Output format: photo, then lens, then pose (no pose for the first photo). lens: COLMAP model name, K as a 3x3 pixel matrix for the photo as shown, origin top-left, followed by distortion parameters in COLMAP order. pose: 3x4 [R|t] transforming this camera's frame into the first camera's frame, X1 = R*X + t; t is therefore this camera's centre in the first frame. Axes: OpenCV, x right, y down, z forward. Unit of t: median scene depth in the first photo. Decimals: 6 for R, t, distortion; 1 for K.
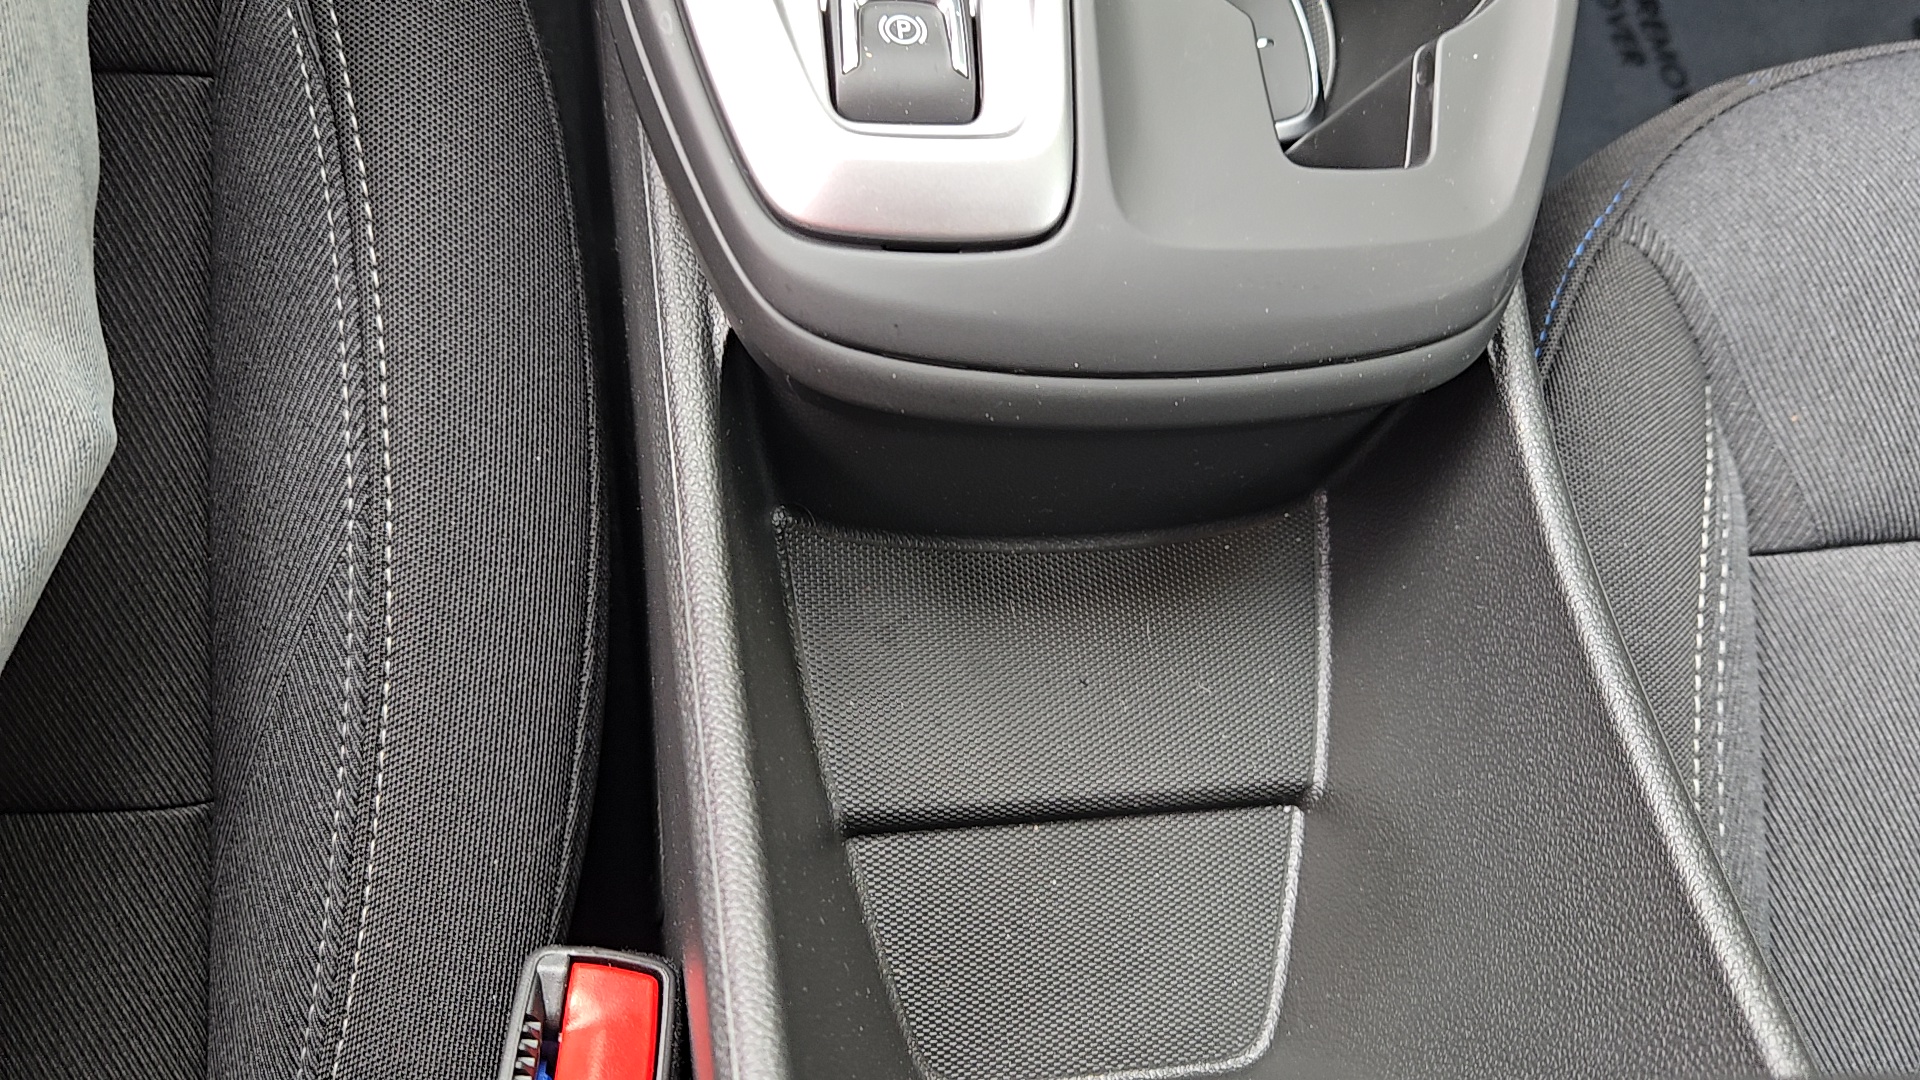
lens RADIAL K [[1647.8, 0, 960.7], [0, 1647.8, 540.2], [0, 0, 1]] dist [-0.002358, 0.006943]
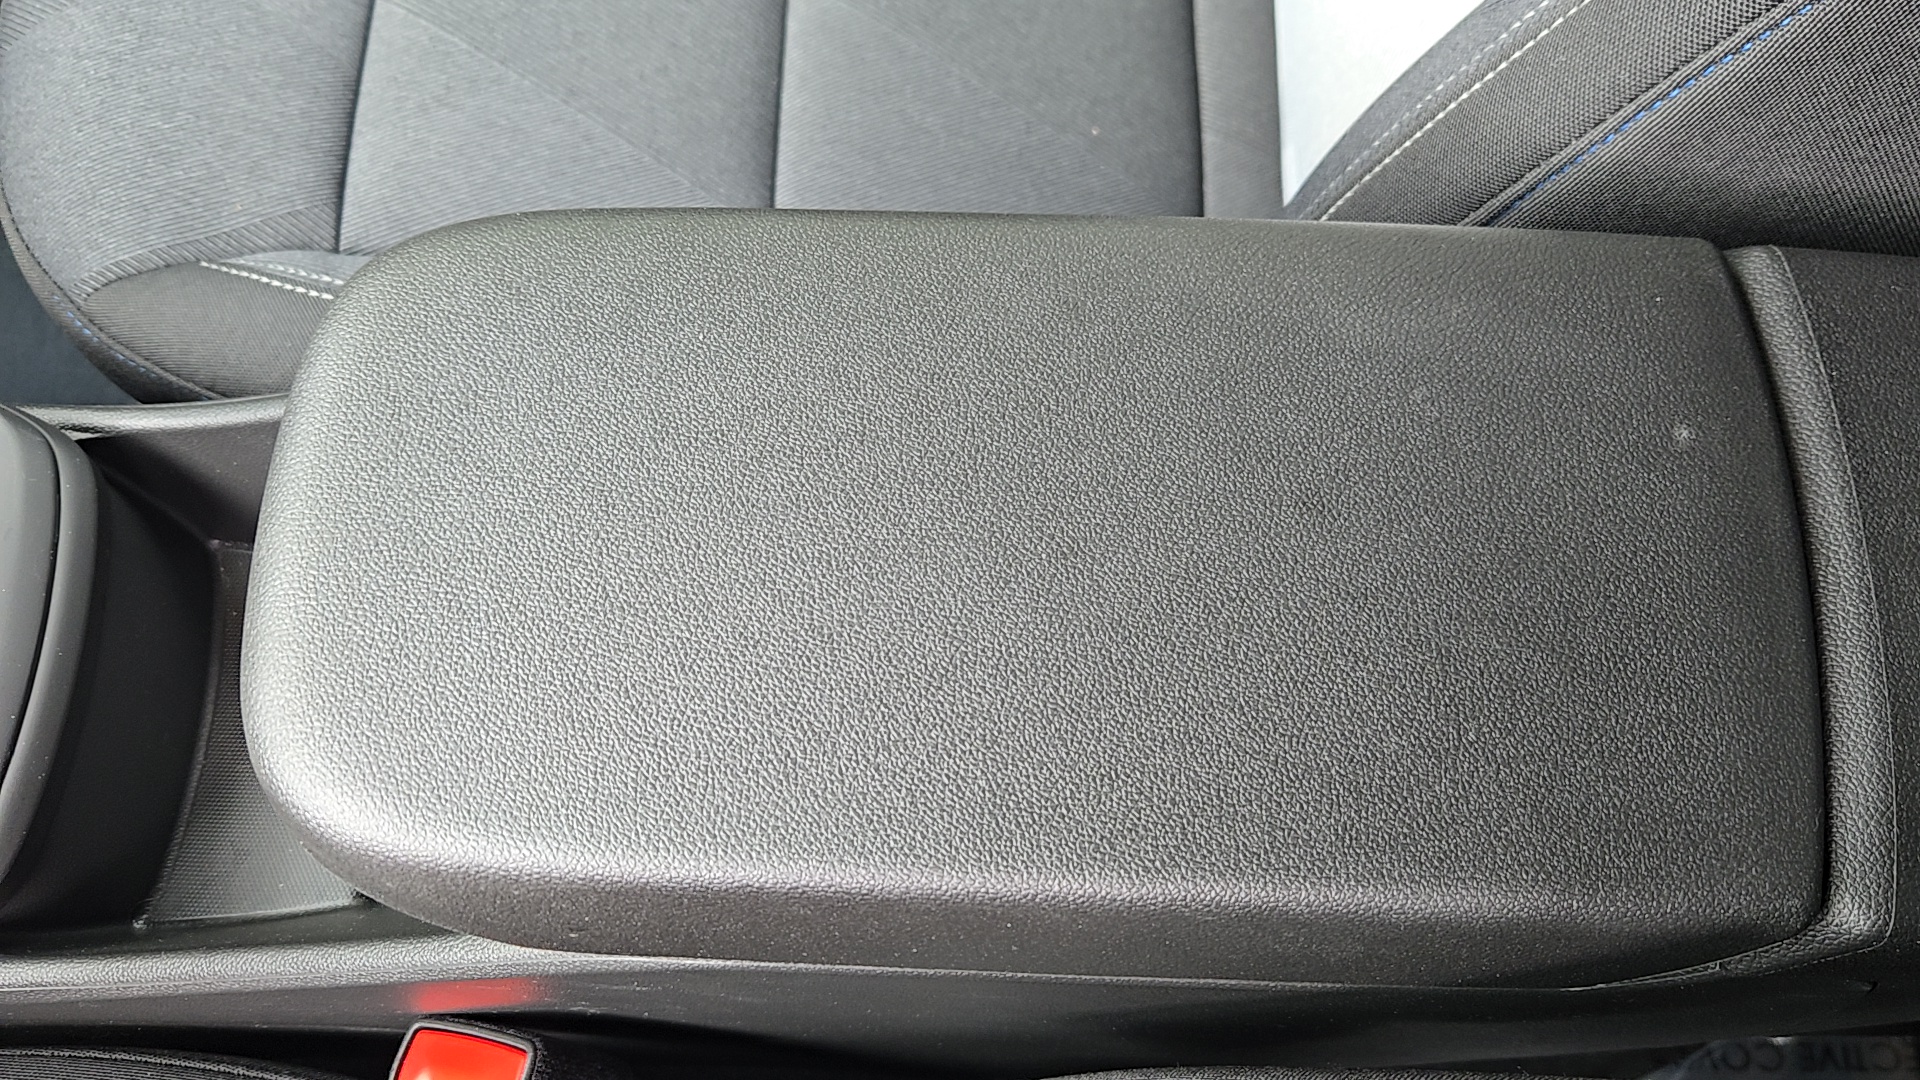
lens RADIAL K [[1647.8, 0, 960.7], [0, 1647.8, 540.2], [0, 0, 1]] dist [-0.002358, 0.006943]
pose [[0.107475, -0.982891, 0.149584, 0.081610], [0.974738, 0.133800, 0.178840, 0.384080], [-0.195794, 0.126584, 0.972441, -0.588790]]
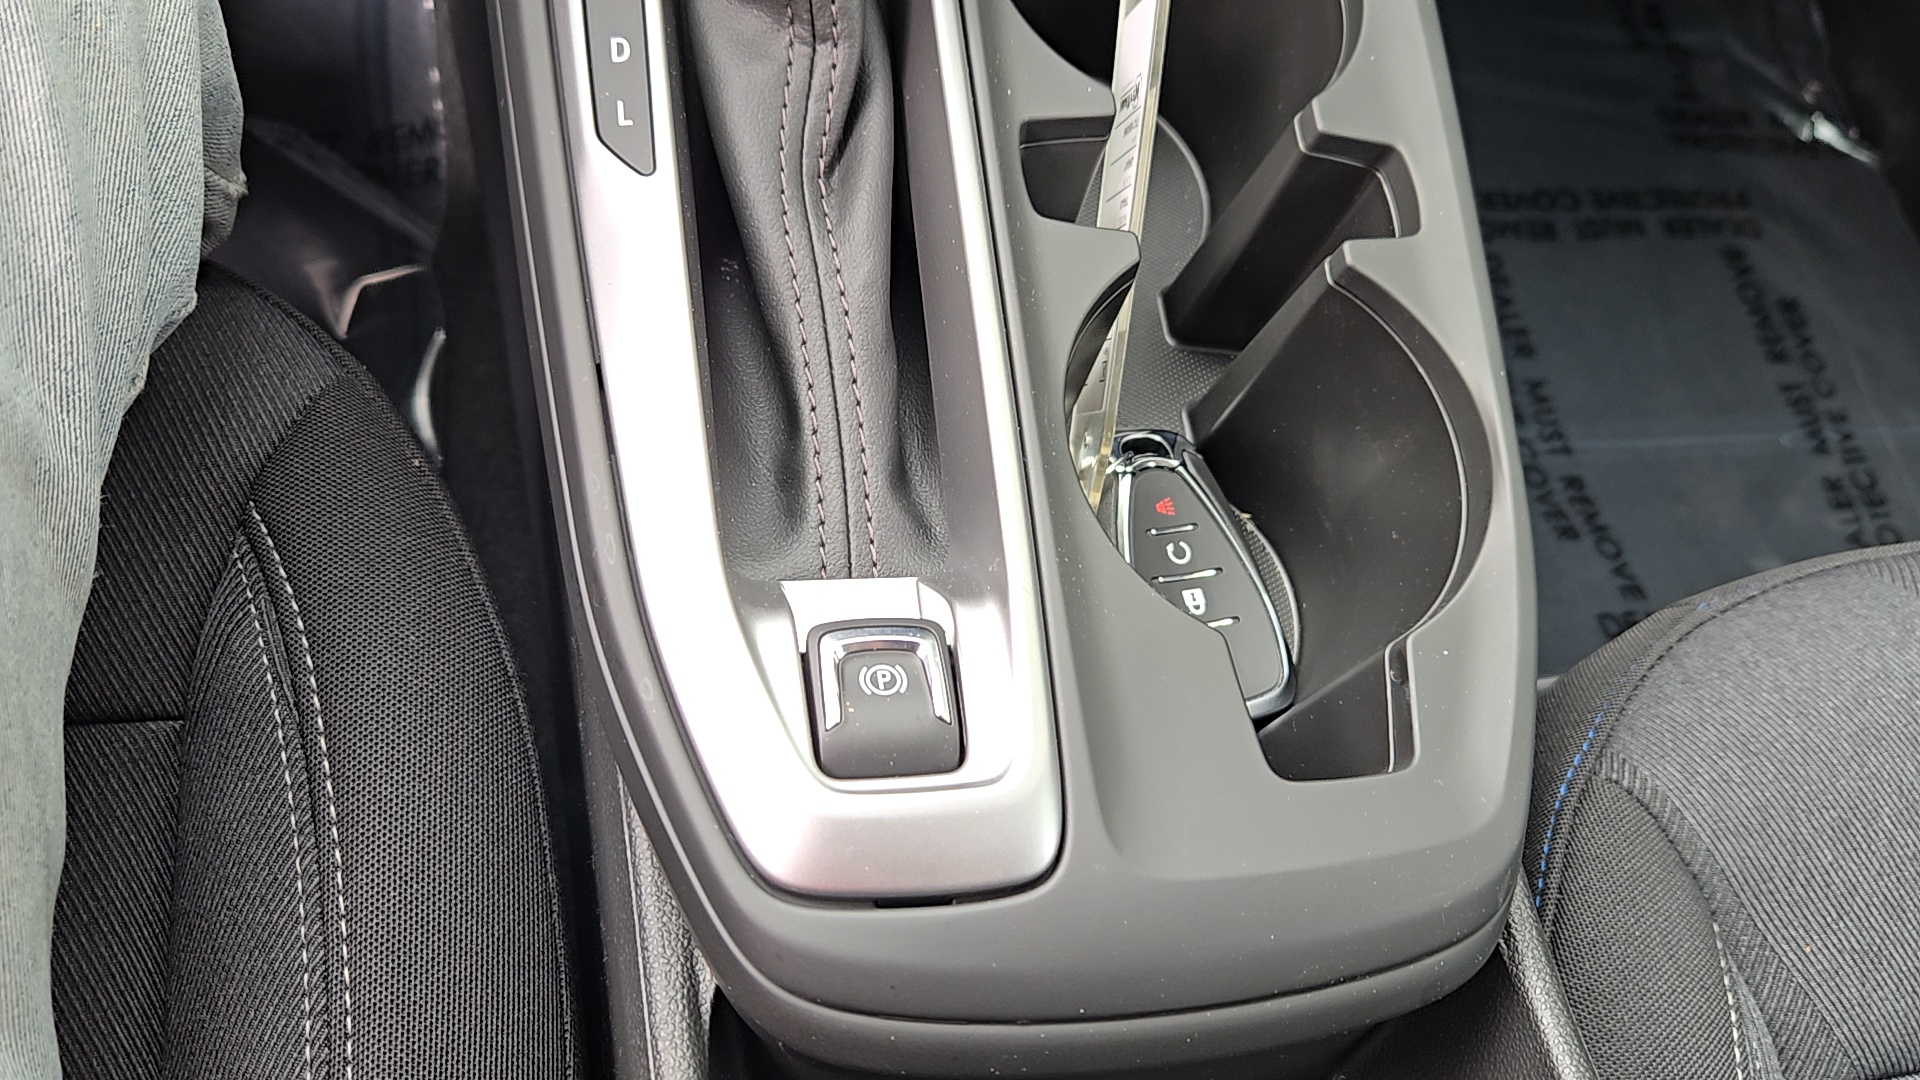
lens RADIAL K [[1647.8, 0, 960.7], [0, 1647.8, 540.2], [0, 0, 1]] dist [-0.002358, 0.006943]
pose [[0.997867, -0.057734, 0.030462, -0.011161], [0.063537, 0.966046, -0.250435, -0.112907], [-0.014969, 0.251836, 0.967654, 0.004829]]
